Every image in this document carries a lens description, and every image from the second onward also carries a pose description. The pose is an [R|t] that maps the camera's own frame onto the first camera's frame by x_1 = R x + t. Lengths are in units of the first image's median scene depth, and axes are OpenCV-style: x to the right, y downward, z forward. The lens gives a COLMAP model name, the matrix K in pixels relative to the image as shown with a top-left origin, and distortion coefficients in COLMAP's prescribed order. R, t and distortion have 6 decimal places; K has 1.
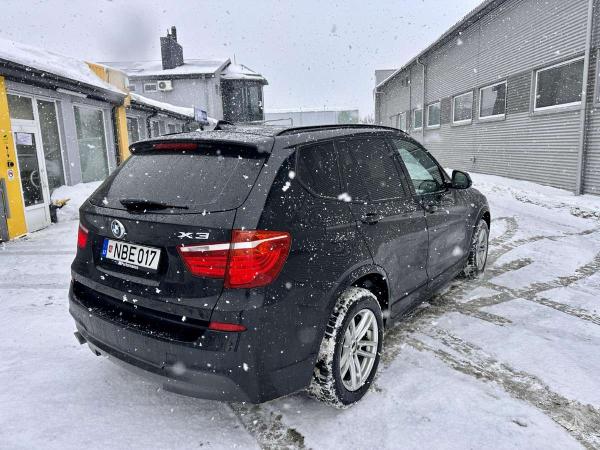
lens RADIAL K [[431.3, 0, 297.1], [0, 431.3, 222.9], [0, 0, 1]] dist [0.011840, 0.001664]
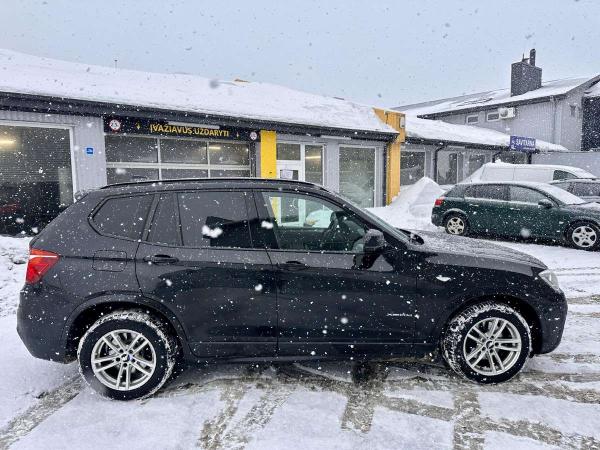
lens RADIAL K [[418.2, 0, 282.1], [0, 418.2, 225.6], [0, 0, 1]] dist [0.000996, -0.001188]
pose [[0.630366, 0.101784, -0.769596, 0.265459], [-0.139461, 0.990086, 0.016715, -0.036021], [0.763668, 0.096792, 0.638312, 0.106565]]
